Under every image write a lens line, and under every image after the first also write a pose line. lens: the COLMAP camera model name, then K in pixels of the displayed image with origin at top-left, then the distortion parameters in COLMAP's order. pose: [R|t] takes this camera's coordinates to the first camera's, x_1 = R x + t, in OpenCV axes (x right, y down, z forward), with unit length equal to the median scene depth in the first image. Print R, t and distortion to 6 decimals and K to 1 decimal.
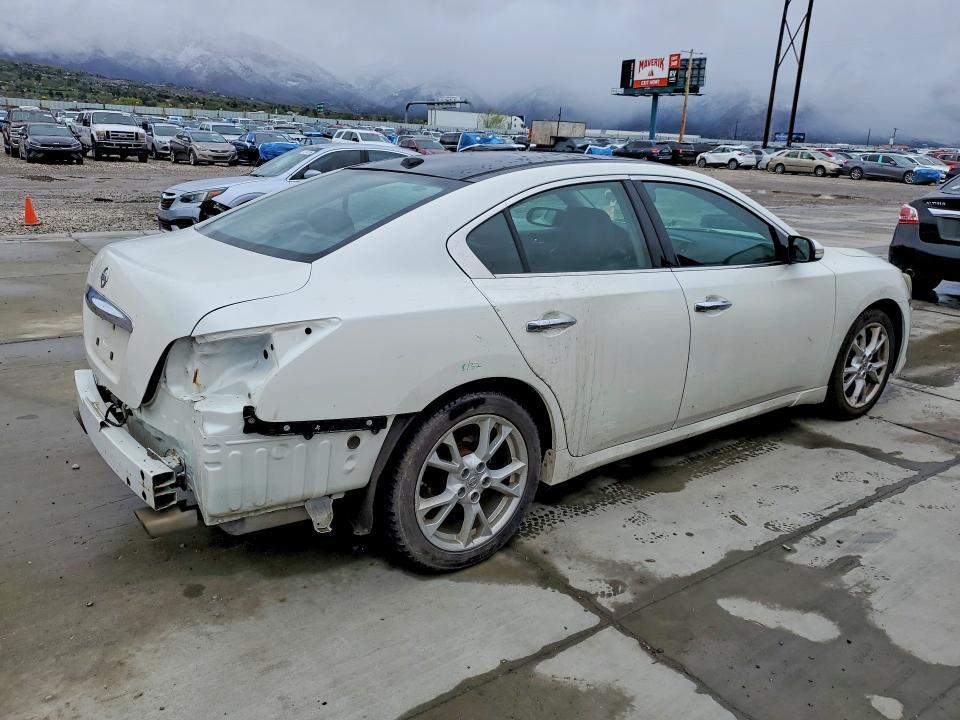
lens RADIAL K [[765.8, 0, 479.9], [0, 765.8, 342.4], [0, 0, 1]] dist [0.002219, 0.000533]
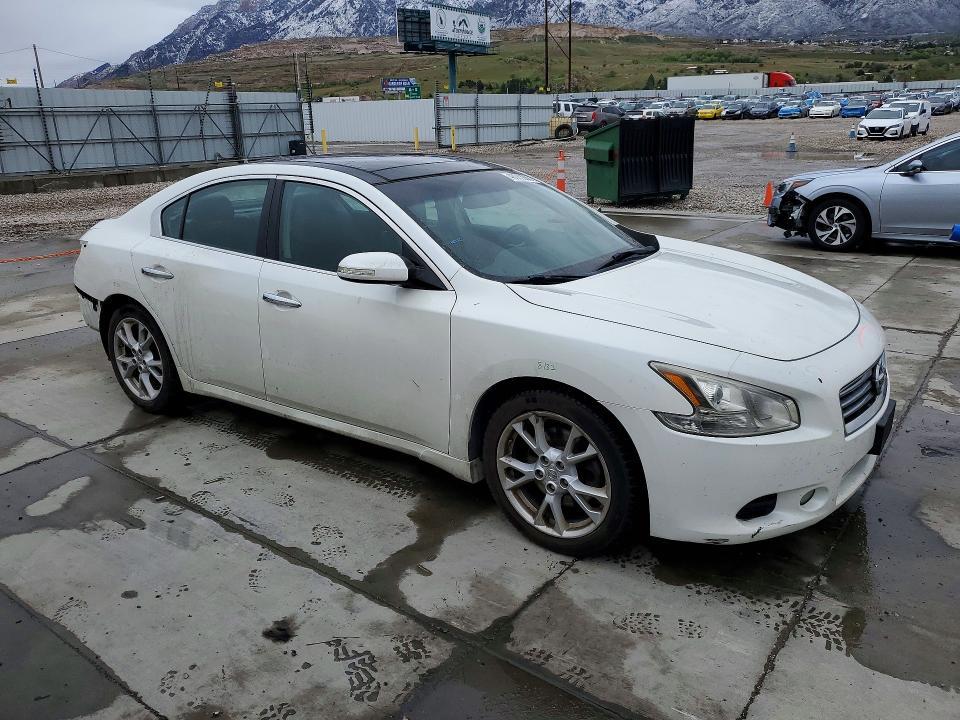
lens RADIAL K [[752.2, 0, 480.0], [0, 752.2, 360.0], [0, 0, 1]] dist [0.007056, 0.003413]
pose [[0.292598, 0.255281, -0.921530, 1.447552], [-0.212537, 0.956963, 0.197613, -0.248080], [0.932317, 0.138038, 0.334262, 0.972394]]
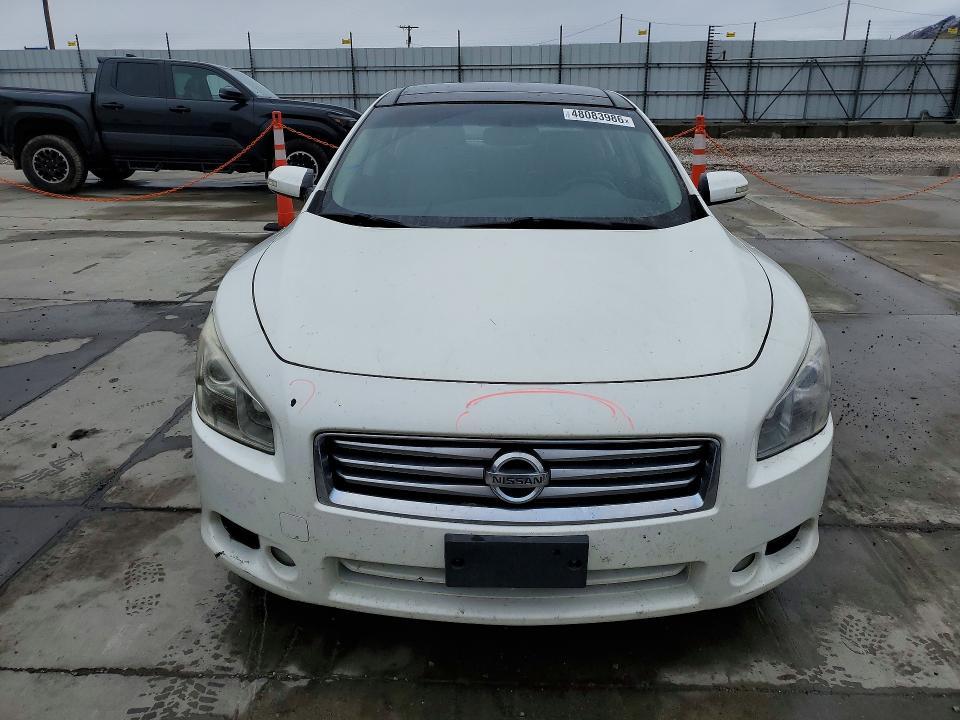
lens RADIAL K [[729.0, 0, 480.0], [0, 729.0, 360.0], [0, 0, 1]] dist [0.022838, -0.002636]
pose [[-0.617680, 0.245638, -0.747084, 1.126210], [-0.220097, 0.858011, 0.464084, -0.453311], [0.755003, 0.451086, -0.475912, 1.926531]]
